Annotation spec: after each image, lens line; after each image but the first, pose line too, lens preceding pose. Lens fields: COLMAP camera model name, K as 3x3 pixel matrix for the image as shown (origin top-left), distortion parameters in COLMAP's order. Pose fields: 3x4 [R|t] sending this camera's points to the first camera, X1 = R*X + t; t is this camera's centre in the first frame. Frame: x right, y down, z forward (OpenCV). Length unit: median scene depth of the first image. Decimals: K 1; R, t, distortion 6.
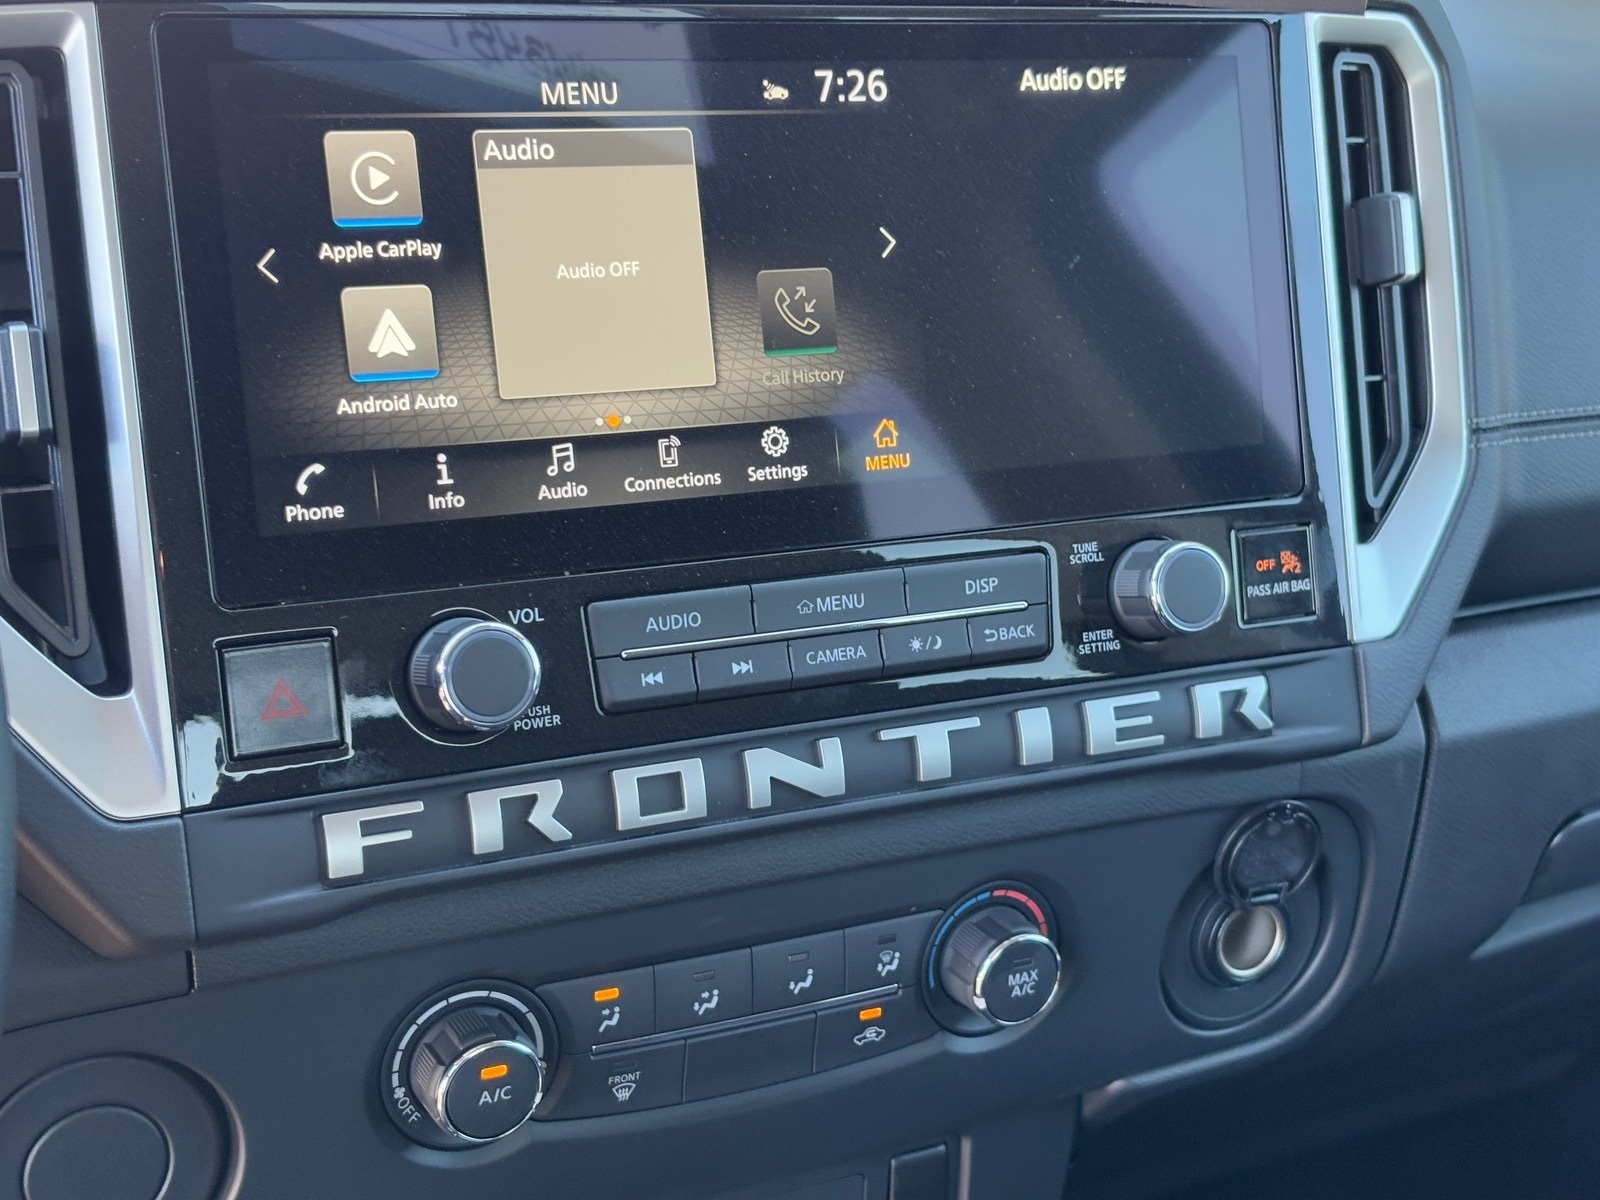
lens RADIAL K [[2465.6, 0, 812.8], [0, 2465.6, 609.3], [0, 0, 1]] dist [0.185875, 0.000000]
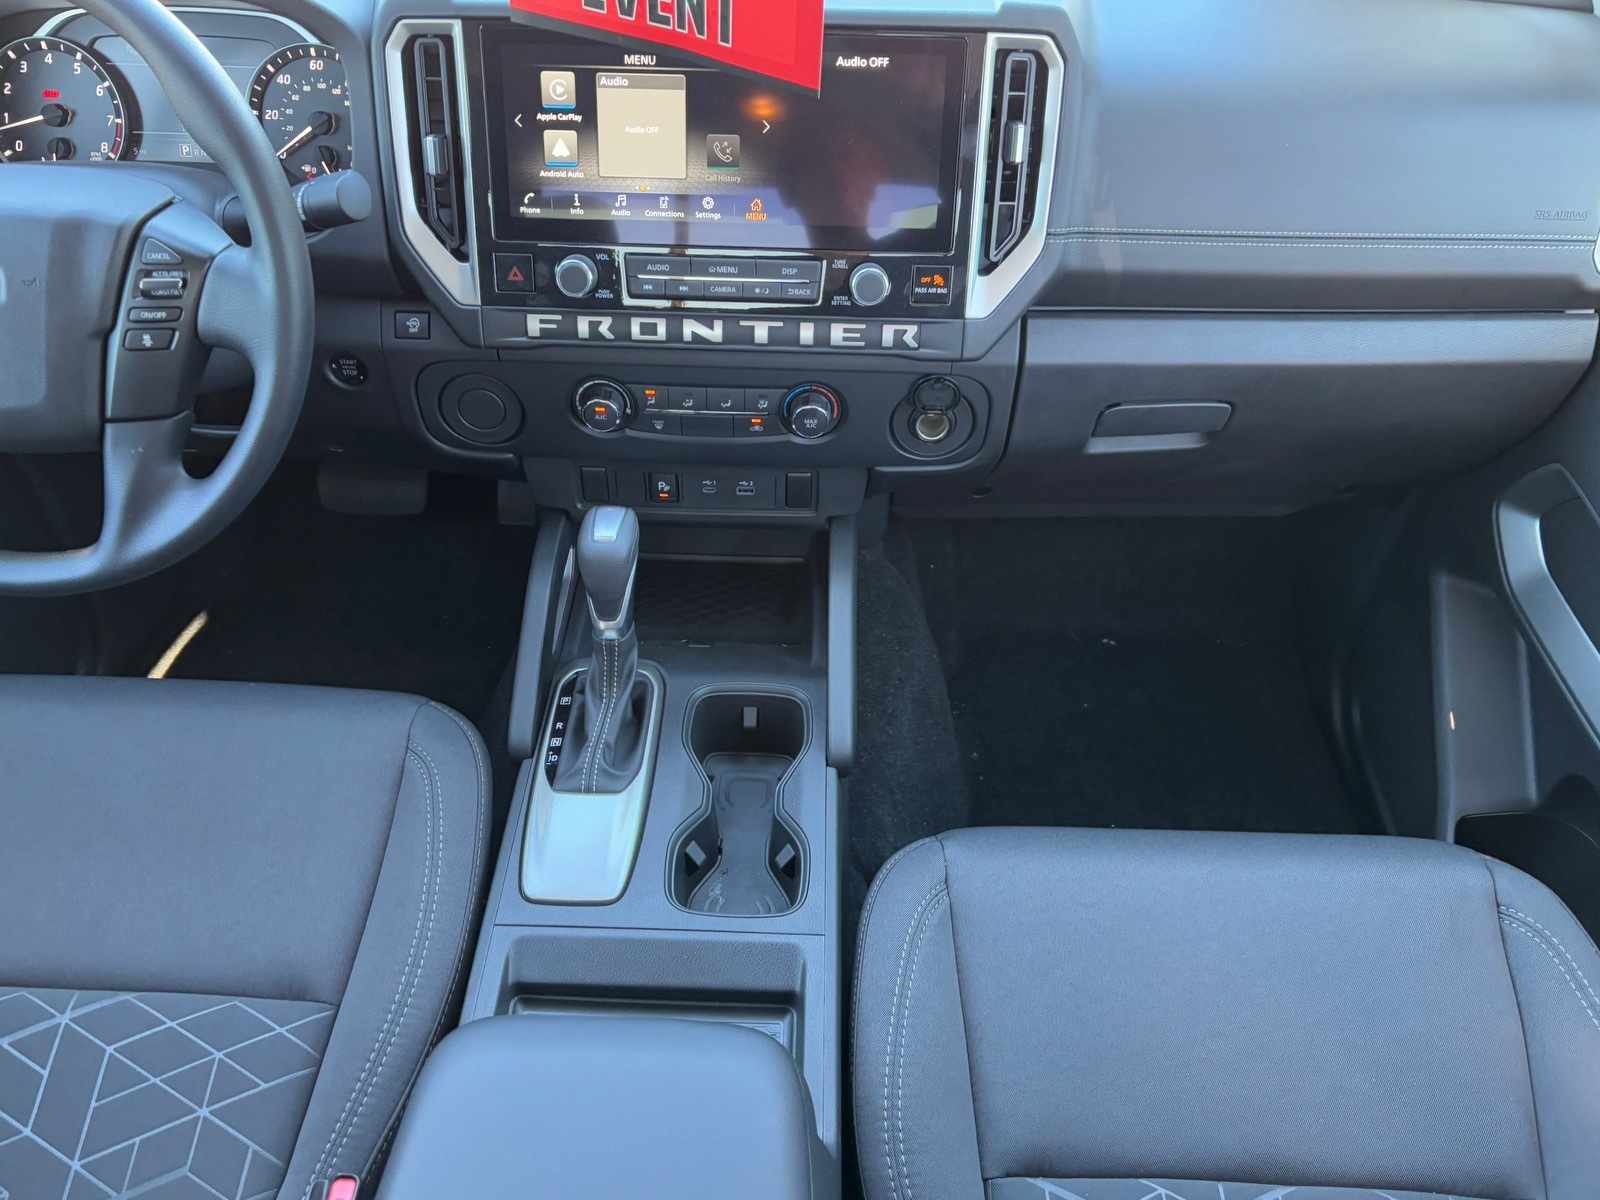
lens RADIAL K [[1277.6, 0, 787.6], [0, 1277.6, 606.1], [0, 0, 1]] dist [0.030791, -0.037085]
pose [[0.873963, 0.294764, -0.386398, 0.702760], [-0.128347, 0.906831, 0.401479, -0.234471], [0.468739, -0.301284, 0.830368, -0.223188]]
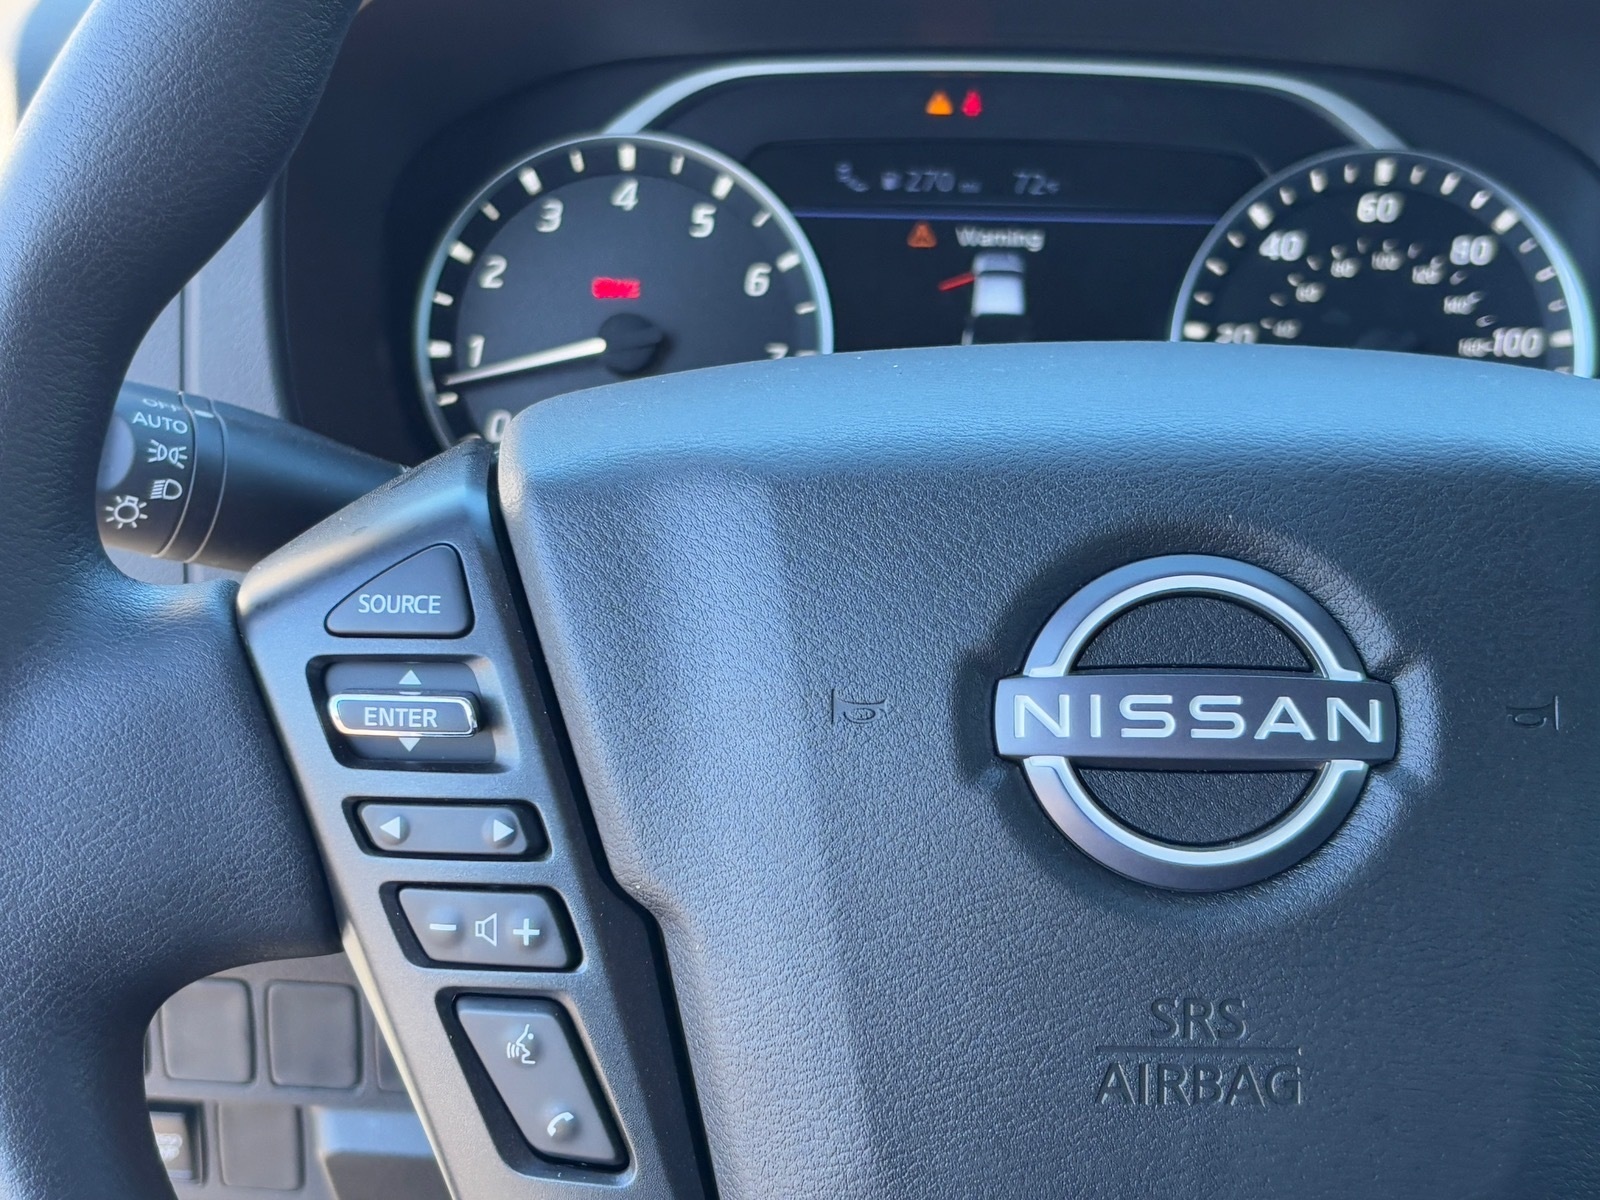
lens RADIAL K [[2397.6, 0, 768.4], [0, 2397.6, 630.6], [0, 0, 1]] dist [0.059528, 0.000000]
pose [[0.885921, 0.135921, -0.443475, -0.298427], [-0.123021, 0.990714, 0.057887, 0.014266], [0.447225, 0.003274, 0.894416, -0.062093]]
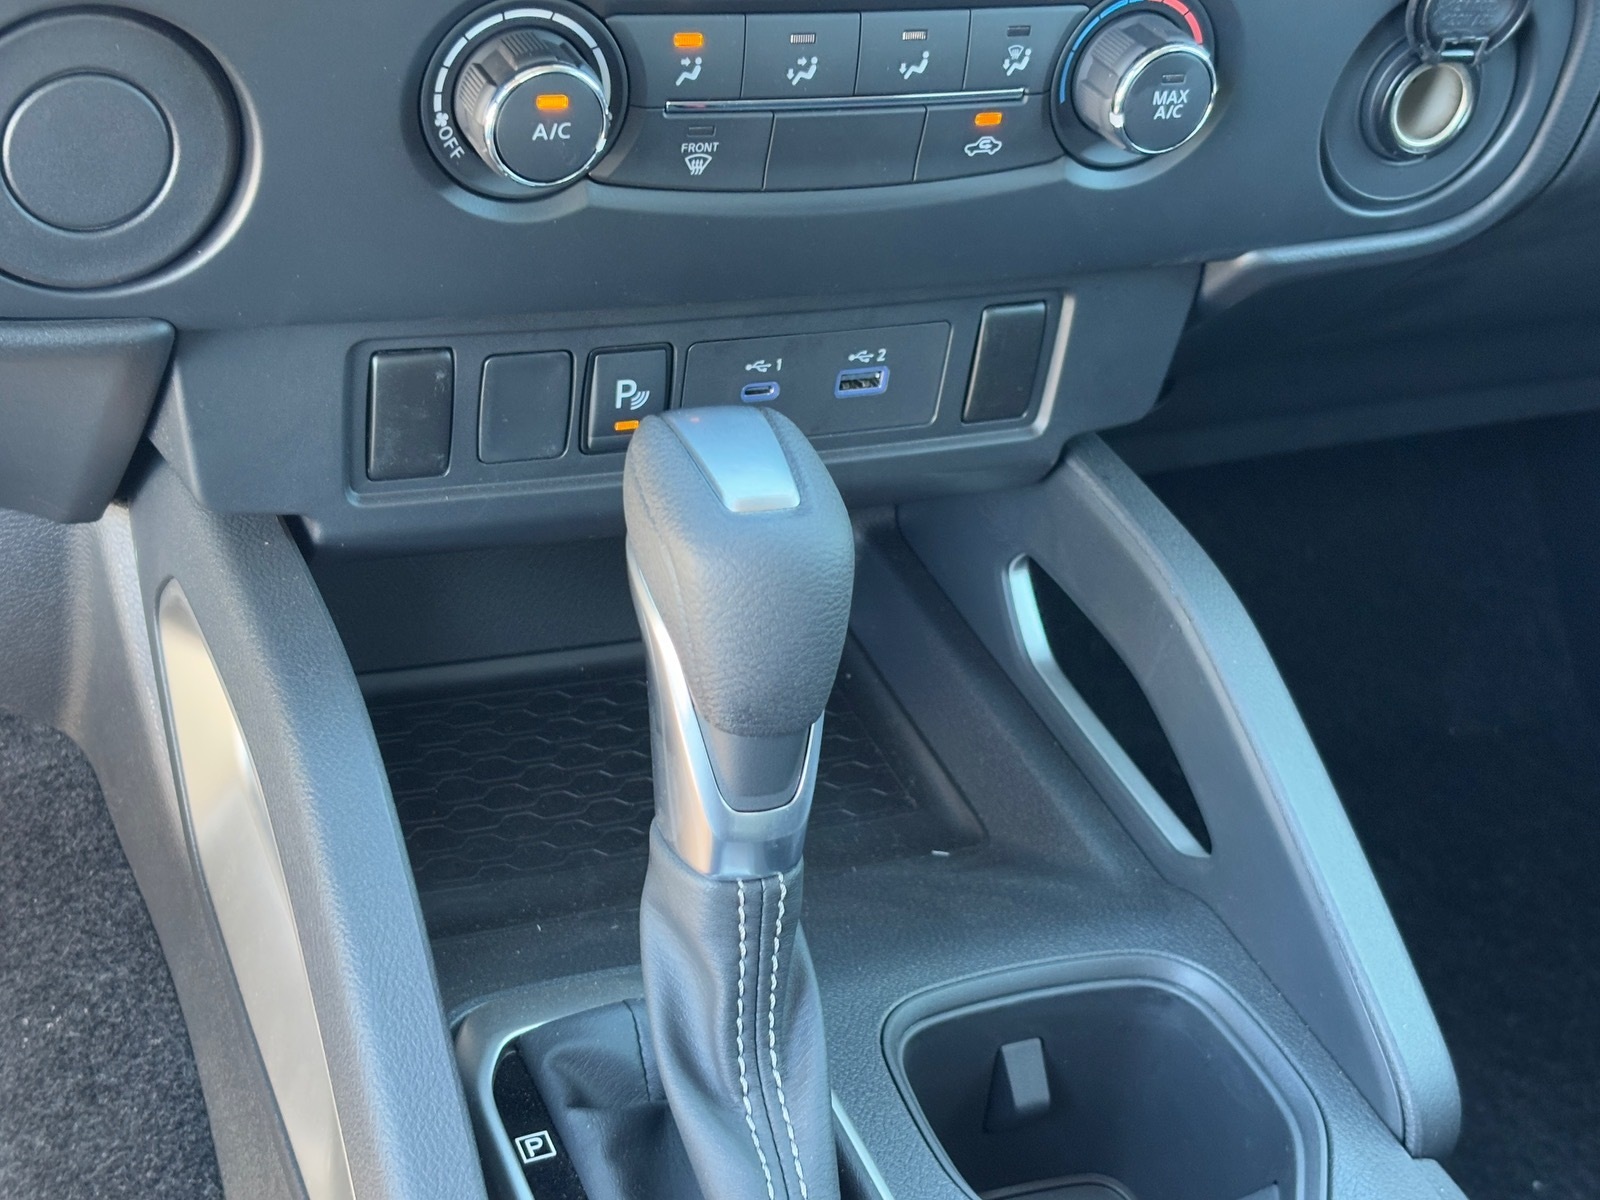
lens RADIAL K [[2465.6, 0, 802.8], [0, 2465.6, 621.9], [0, 0, 1]] dist [0.185875, 0.000000]
pose [[0.993764, 0.111173, -0.008577, -0.014905], [-0.105377, 0.961527, 0.253694, 0.127331], [0.036451, -0.251209, 0.967246, 0.127432]]
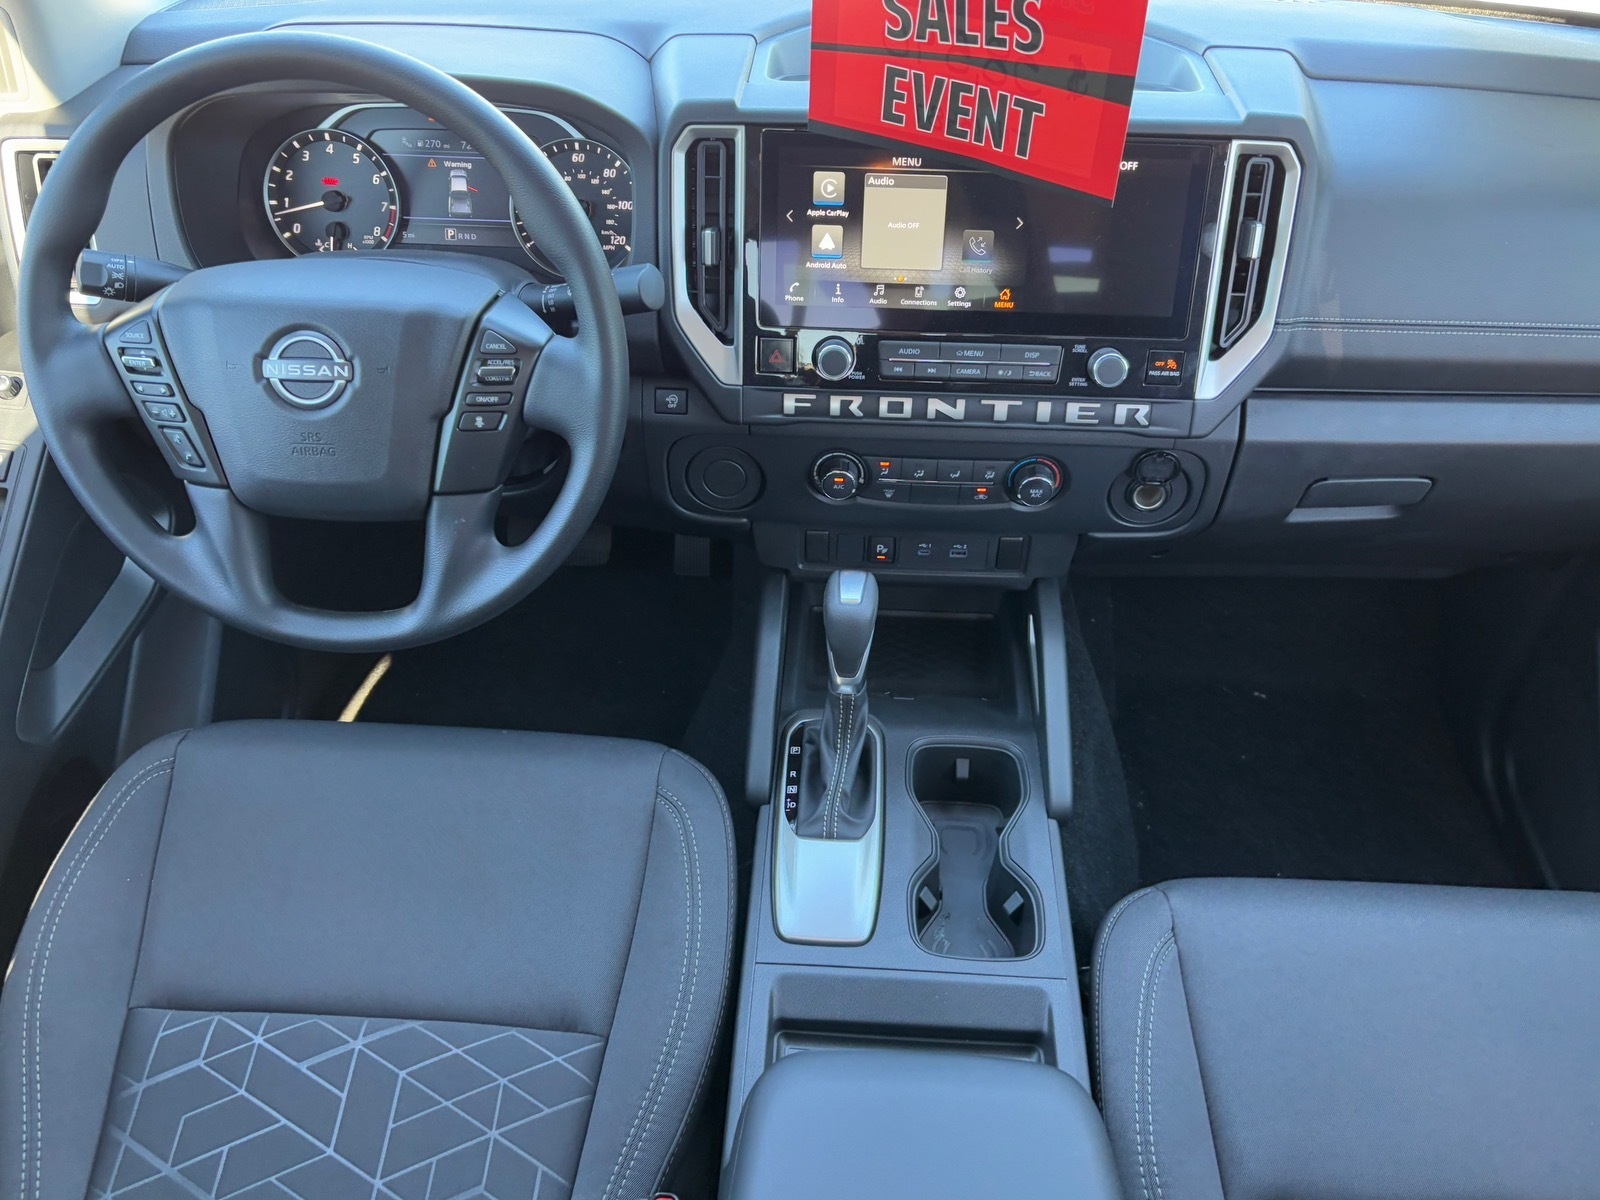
lens RADIAL K [[1277.6, 0, 810.8], [0, 1277.6, 615.6], [0, 0, 1]] dist [0.030791, -0.037085]
pose [[0.864372, 0.297028, -0.405753, 0.535067], [-0.133156, 0.913298, 0.384910, -0.268295], [0.484902, -0.278677, 0.828981, -0.401273]]
